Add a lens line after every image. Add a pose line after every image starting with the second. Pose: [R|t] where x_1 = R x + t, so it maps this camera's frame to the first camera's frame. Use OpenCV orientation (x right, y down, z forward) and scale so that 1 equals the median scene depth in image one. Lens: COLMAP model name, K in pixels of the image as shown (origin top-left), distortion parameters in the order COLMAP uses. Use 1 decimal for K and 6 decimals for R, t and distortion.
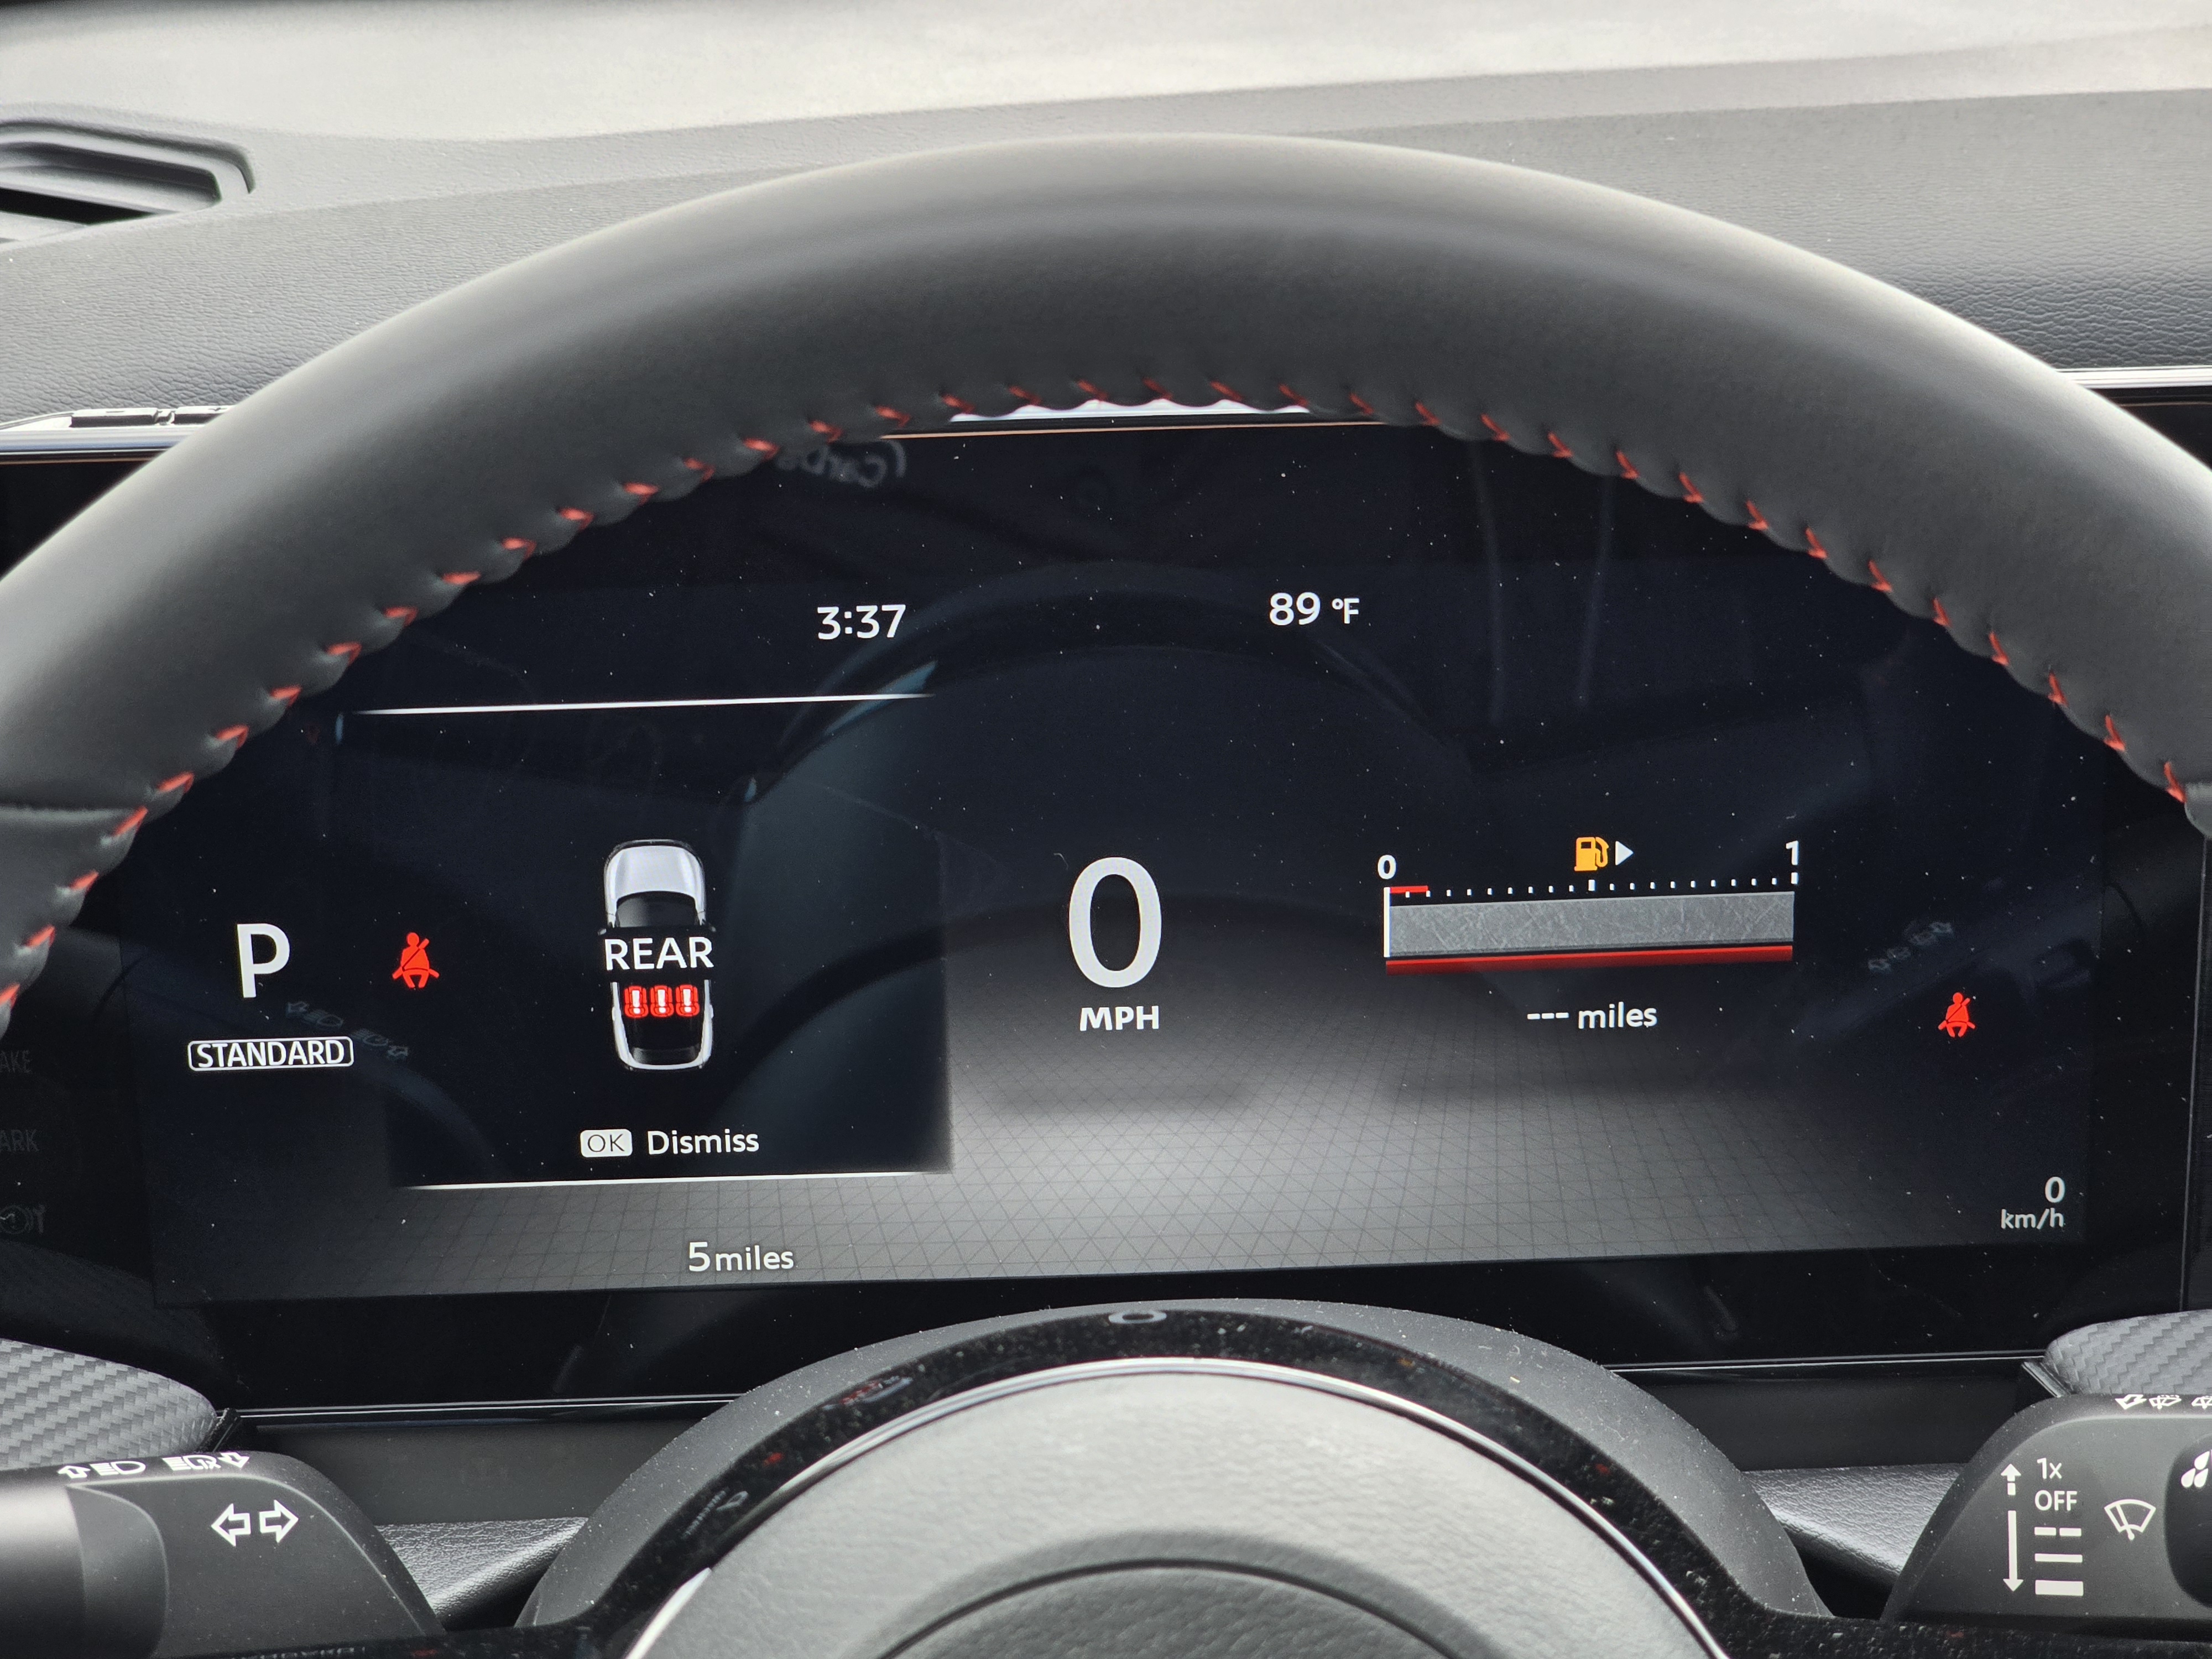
lens RADIAL K [[4331.1, 0, 1110.3], [0, 4331.1, 825.3], [0, 0, 1]] dist [-0.065407, 0.000000]
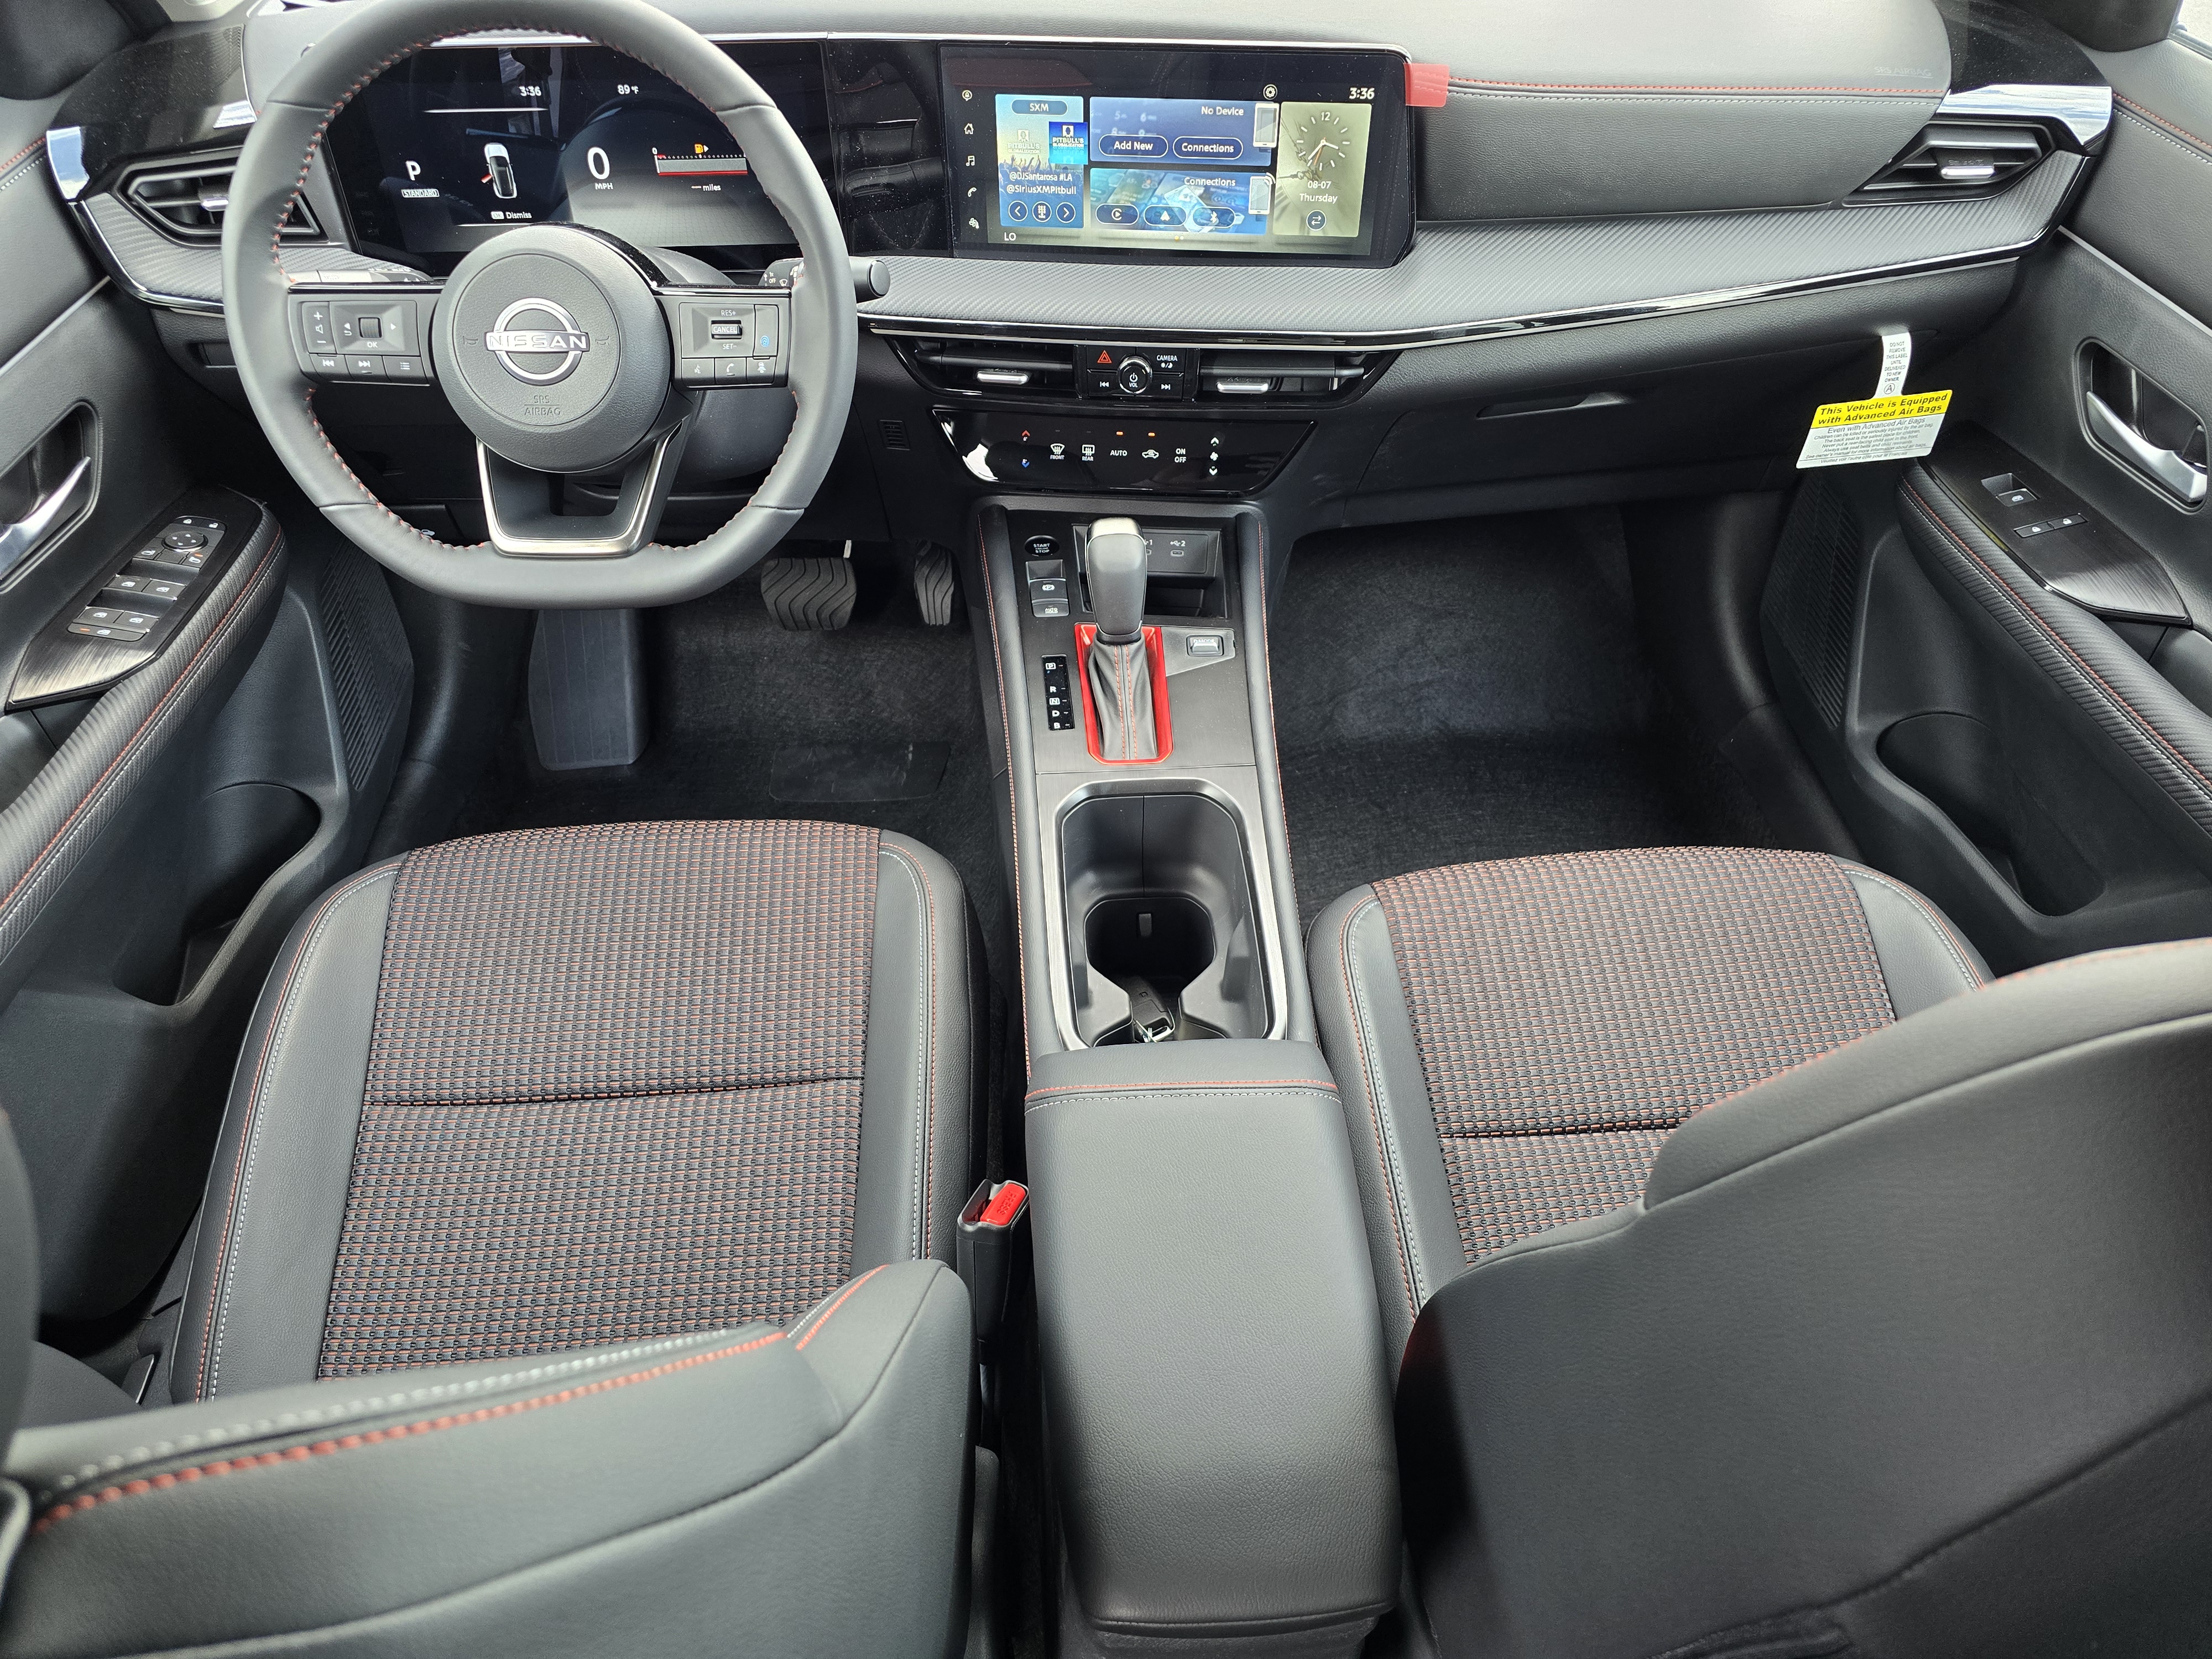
lens RADIAL K [[1513.8, 0, 1107.6], [0, 1513.8, 843.8], [0, 0, 1]] dist [0.051338, -0.051059]
pose [[0.999279, -0.010833, 0.036376, 0.486072], [-0.002265, 0.939673, 0.342067, 0.146892], [-0.037888, -0.341903, 0.938971, -0.836361]]
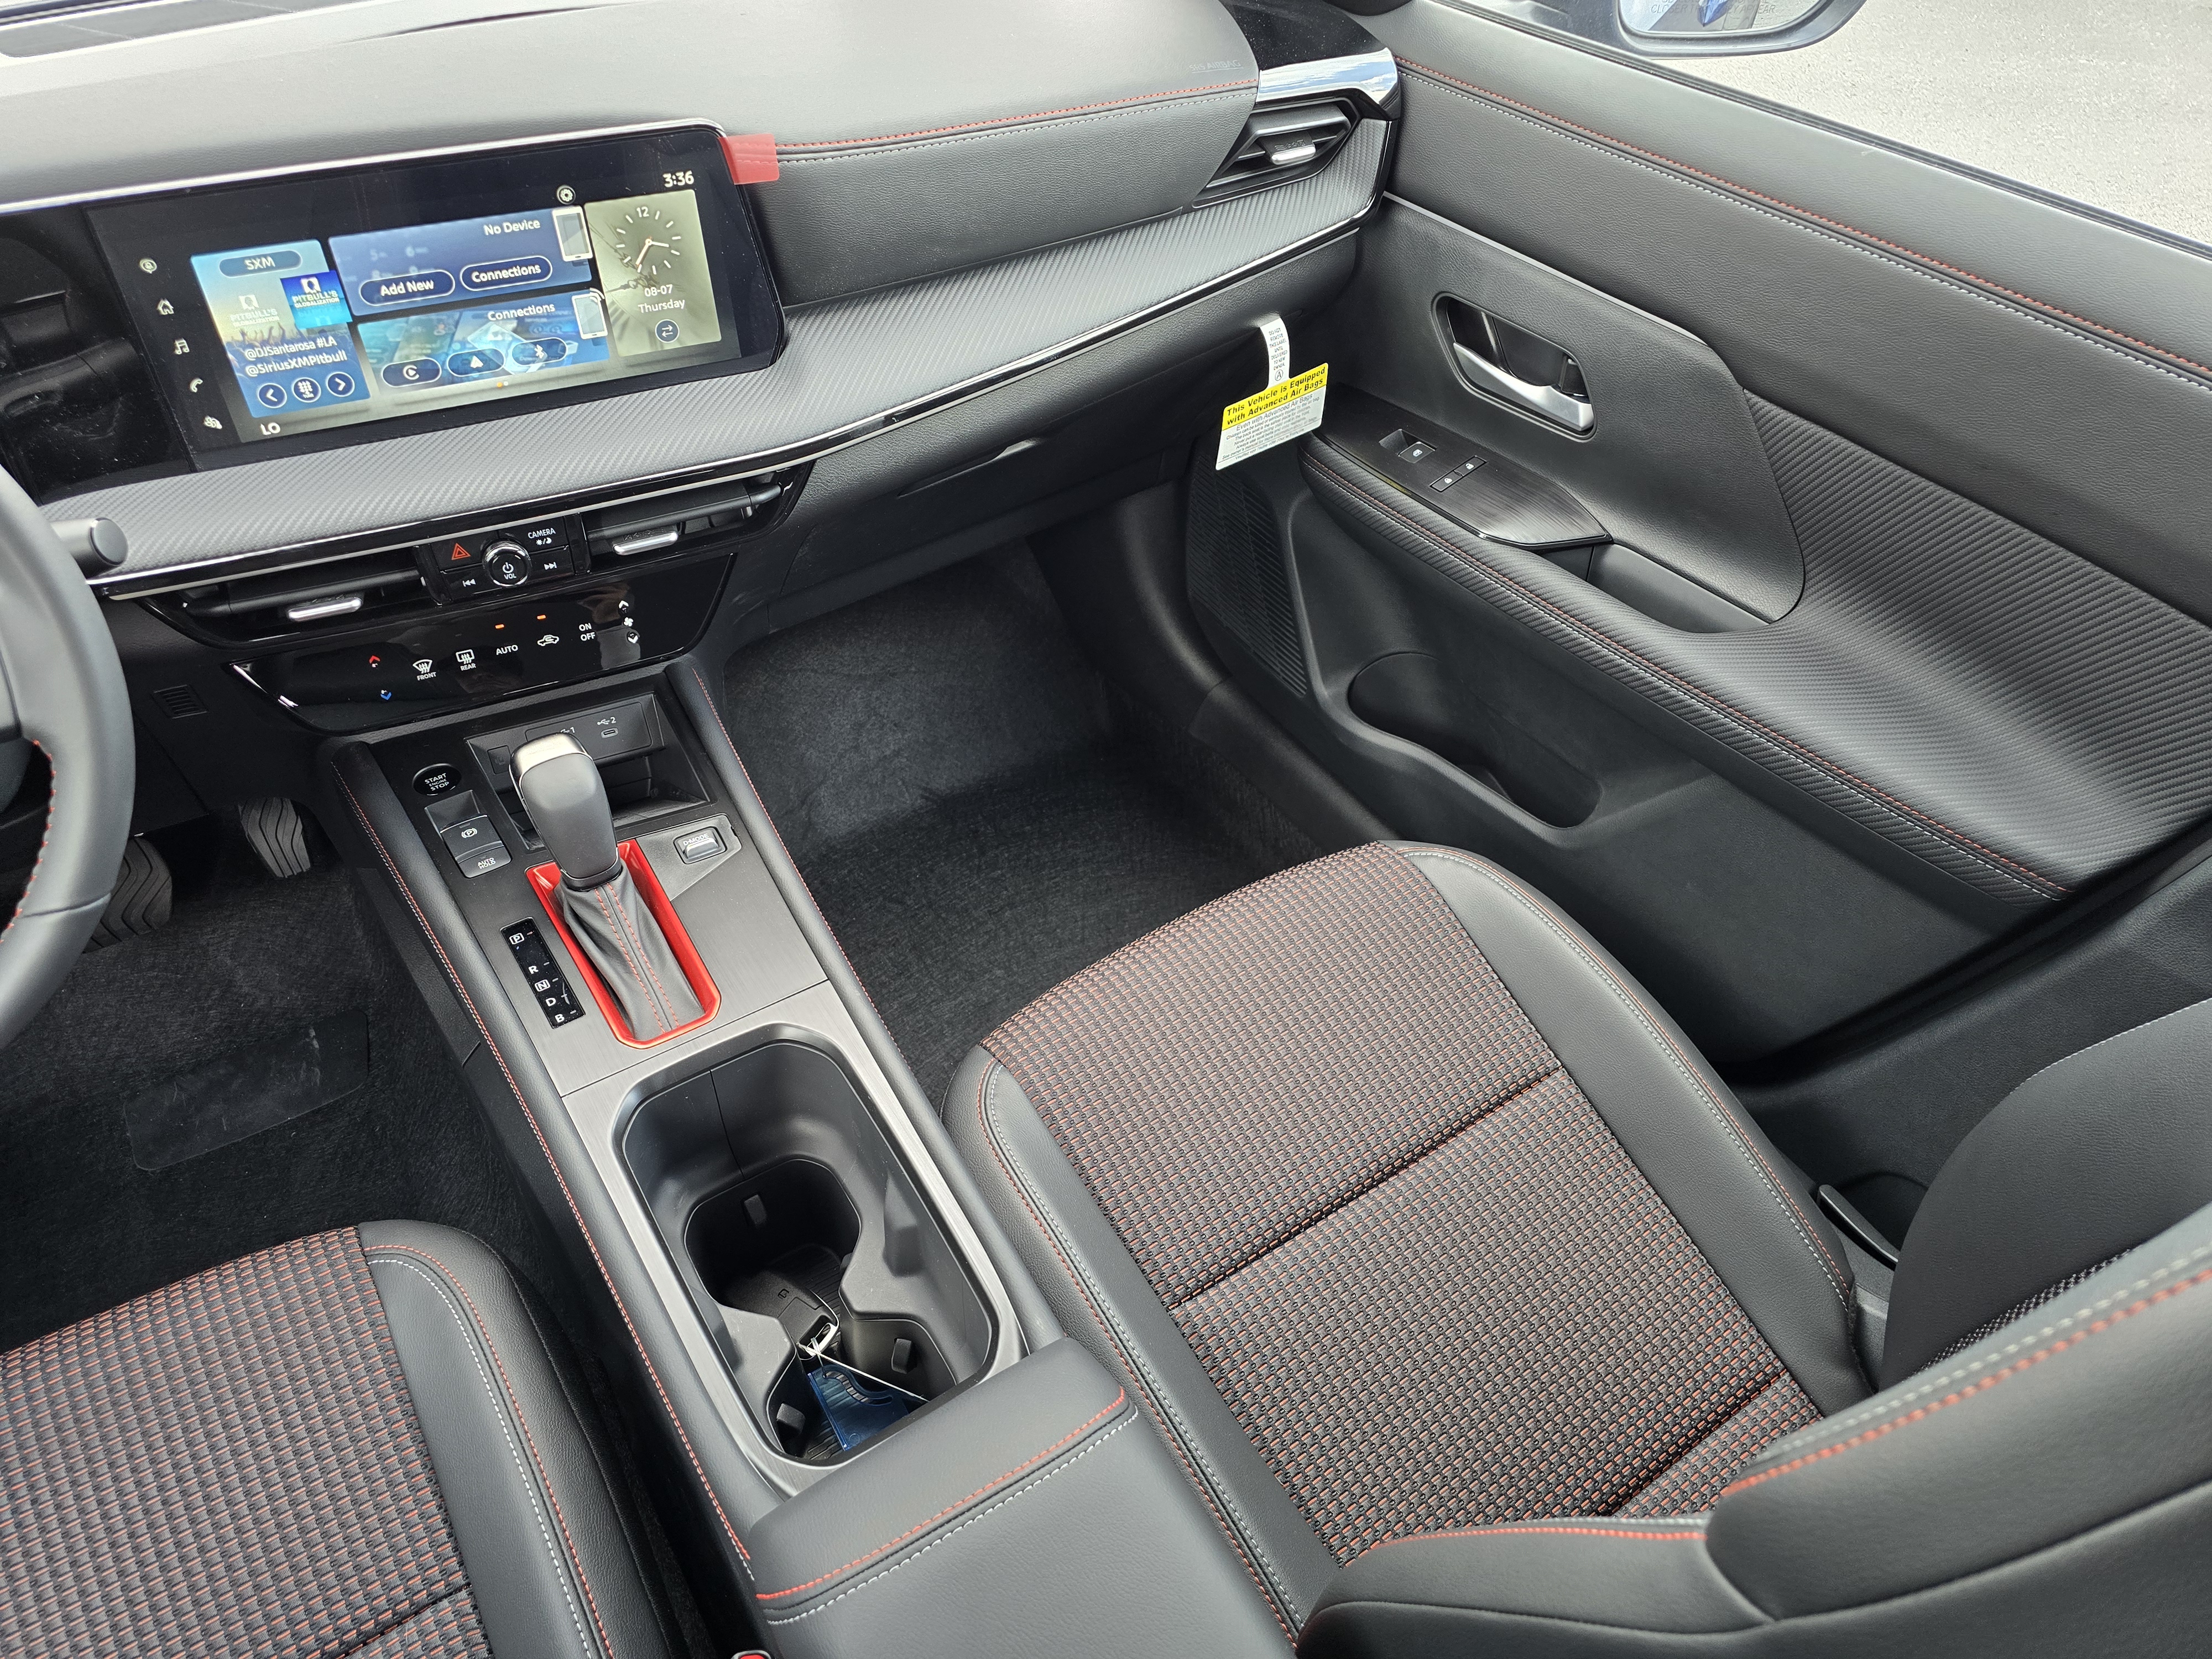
lens RADIAL K [[1513.8, 0, 1101.4], [0, 1513.8, 807.1], [0, 0, 1]] dist [0.051338, -0.051059]
pose [[0.855136, -0.324617, 0.404186, 0.419383], [0.173355, 0.913852, 0.367181, 0.030422], [-0.488559, -0.243922, 0.837742, -0.500662]]
